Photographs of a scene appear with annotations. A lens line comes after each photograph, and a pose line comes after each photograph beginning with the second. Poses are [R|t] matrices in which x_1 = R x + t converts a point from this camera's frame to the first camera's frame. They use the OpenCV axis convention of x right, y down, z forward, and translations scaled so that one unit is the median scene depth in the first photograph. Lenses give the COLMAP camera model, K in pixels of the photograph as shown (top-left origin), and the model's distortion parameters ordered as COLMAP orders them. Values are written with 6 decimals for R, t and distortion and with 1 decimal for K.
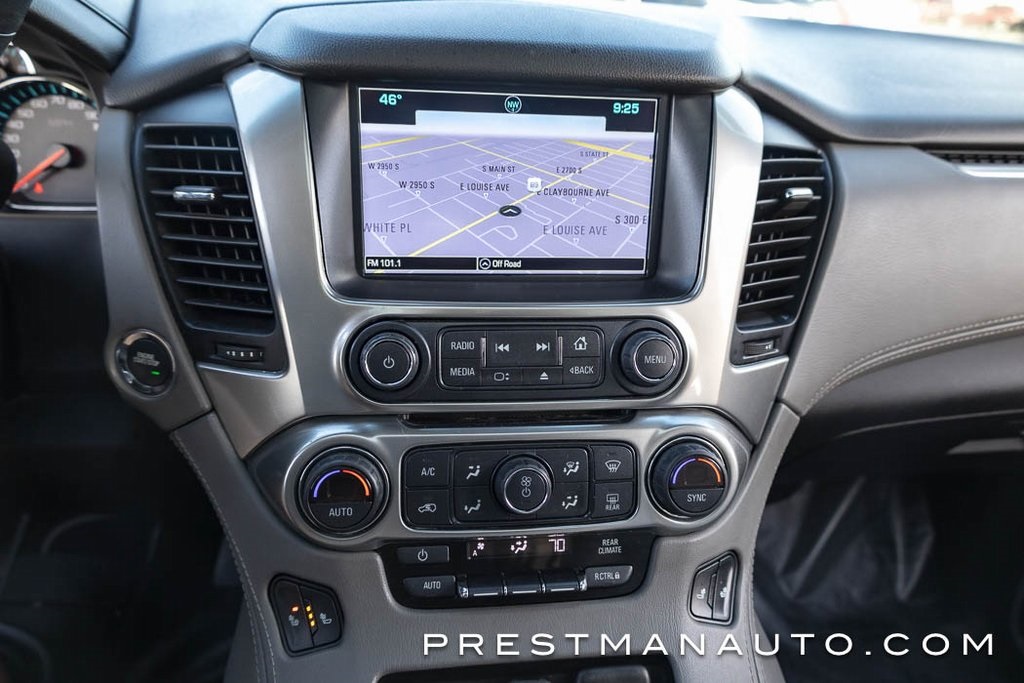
lens RADIAL K [[666.3, 0, 517.2], [0, 666.3, 336.5], [0, 0, 1]] dist [0.007063, 0.000113]
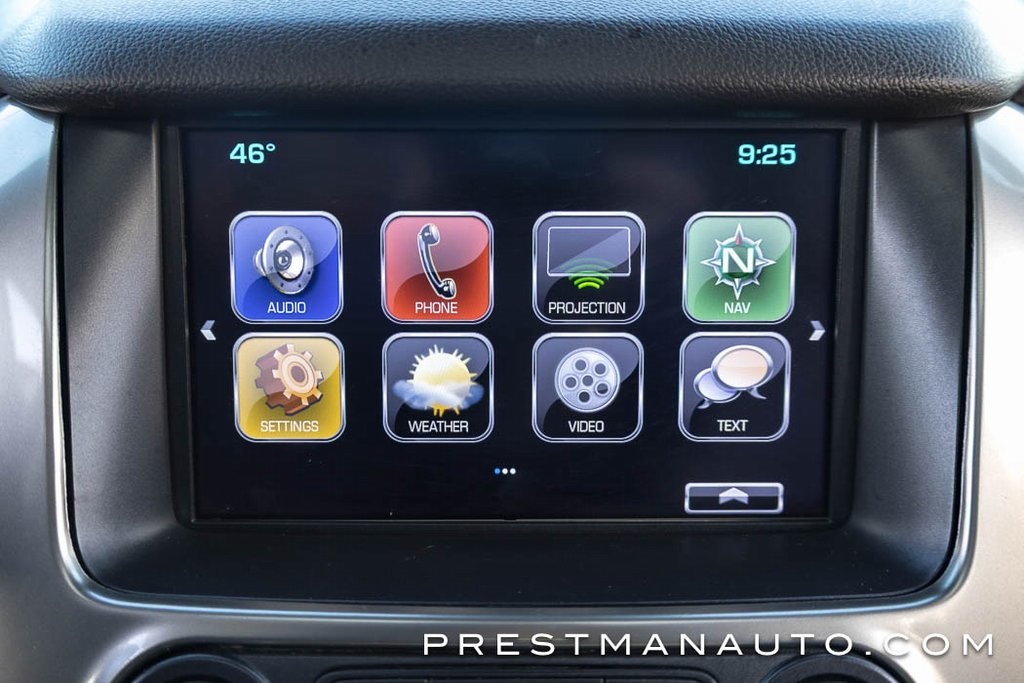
lens RADIAL K [[981.6, 0, 513.8], [0, 981.6, 346.7], [0, 0, 1]] dist [-0.001665, -0.003398]
pose [[0.991223, -0.007695, -0.131975, 0.083666], [-0.010935, 0.990111, -0.139858, -0.123831], [0.131747, 0.140073, 0.981337, 0.359252]]
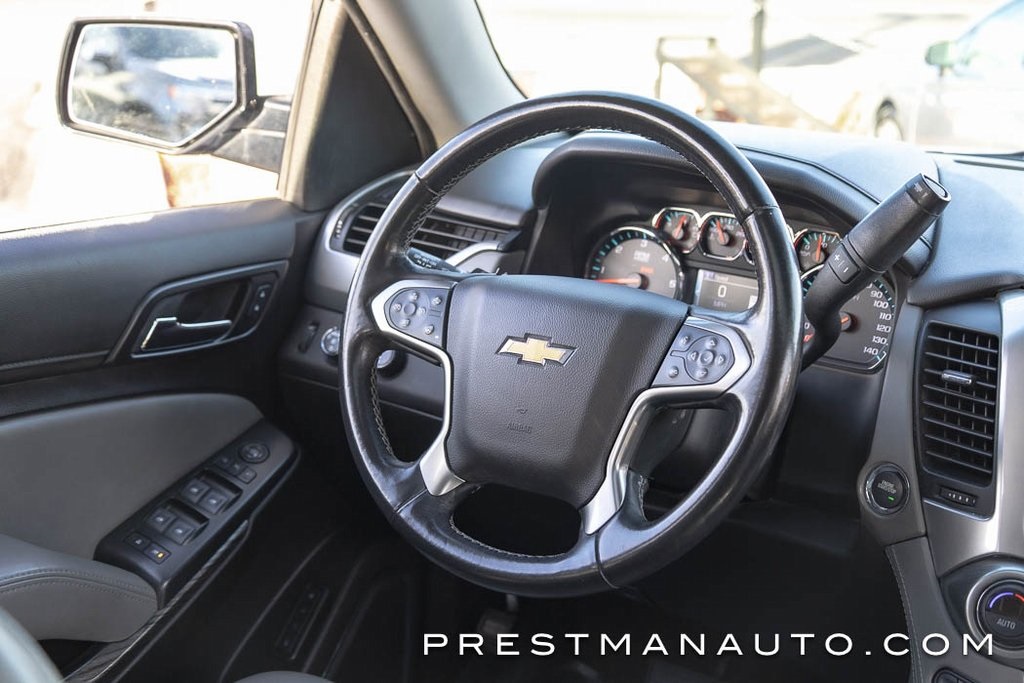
lens RADIAL K [[1377.4, 0, 512.0], [0, 1377.4, 341.5], [0, 0, 1]] dist [0.053073, -0.050917]
pose [[0.778751, 0.171256, -0.603505, 0.493783], [-0.297095, 0.947975, -0.114360, 0.304173], [0.552523, 0.268356, 0.789115, -1.716324]]
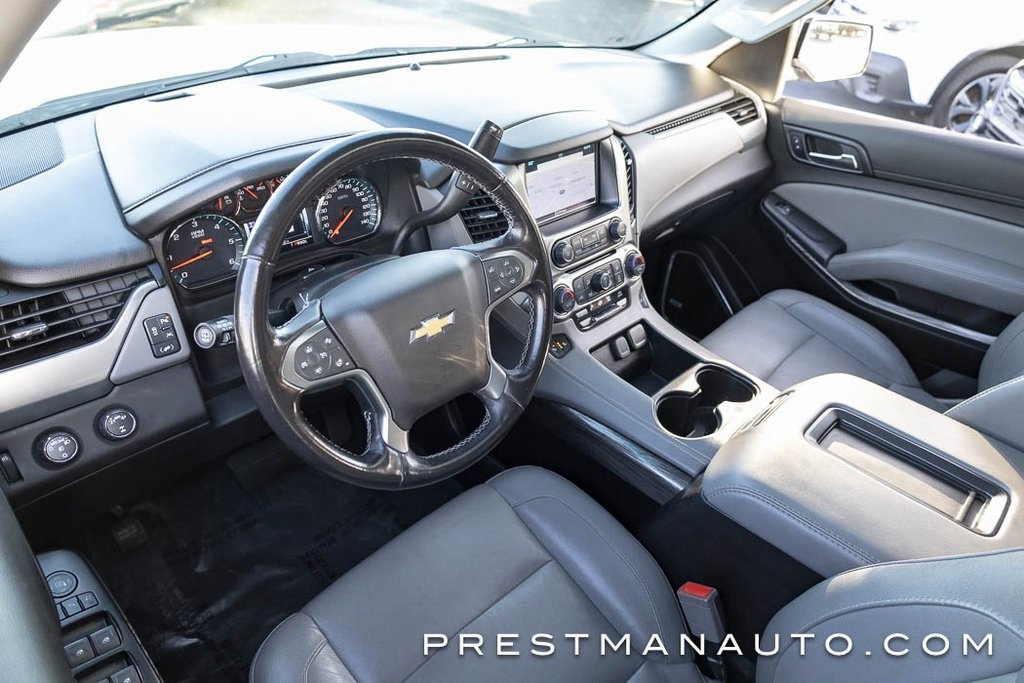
lens RADIAL K [[666.3, 0, 517.2], [0, 666.3, 336.5], [0, 0, 1]] dist [0.007063, 0.000113]
pose [[0.783381, -0.346356, 0.516093, -1.879390], [0.250029, 0.935804, 0.248508, -0.380546], [-0.569034, -0.065638, 0.819690, -1.252395]]
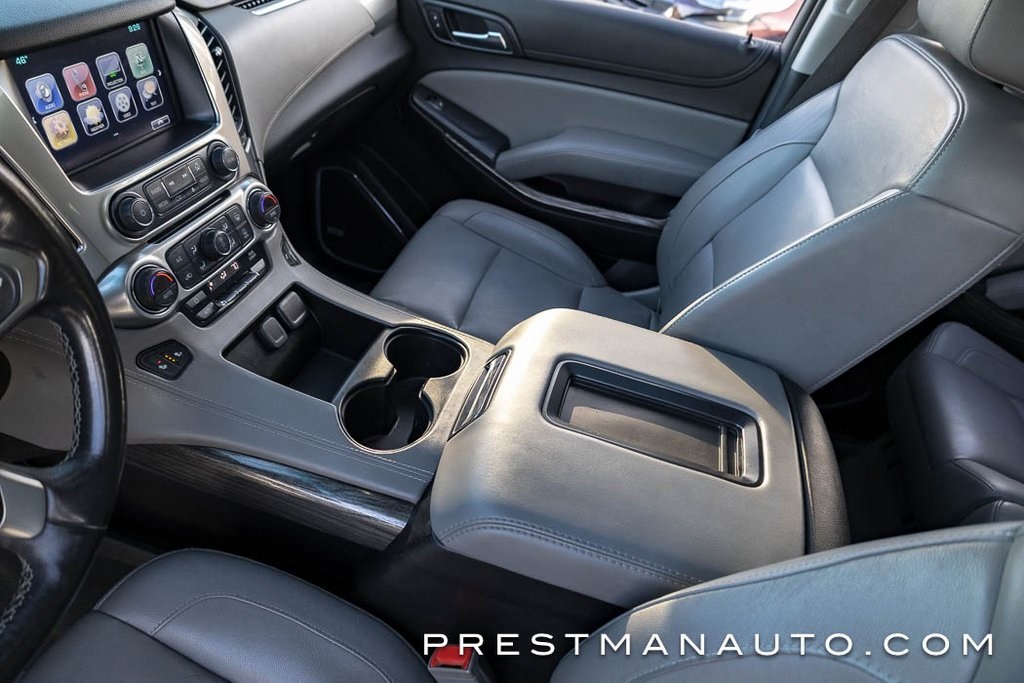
lens RADIAL K [[666.3, 0, 517.2], [0, 666.3, 336.5], [0, 0, 1]] dist [0.007063, 0.000113]
pose [[0.379264, -0.563906, 0.733600, -1.221945], [0.262247, 0.825833, 0.499225, -0.298147], [-0.887348, 0.003046, 0.461091, -0.696286]]
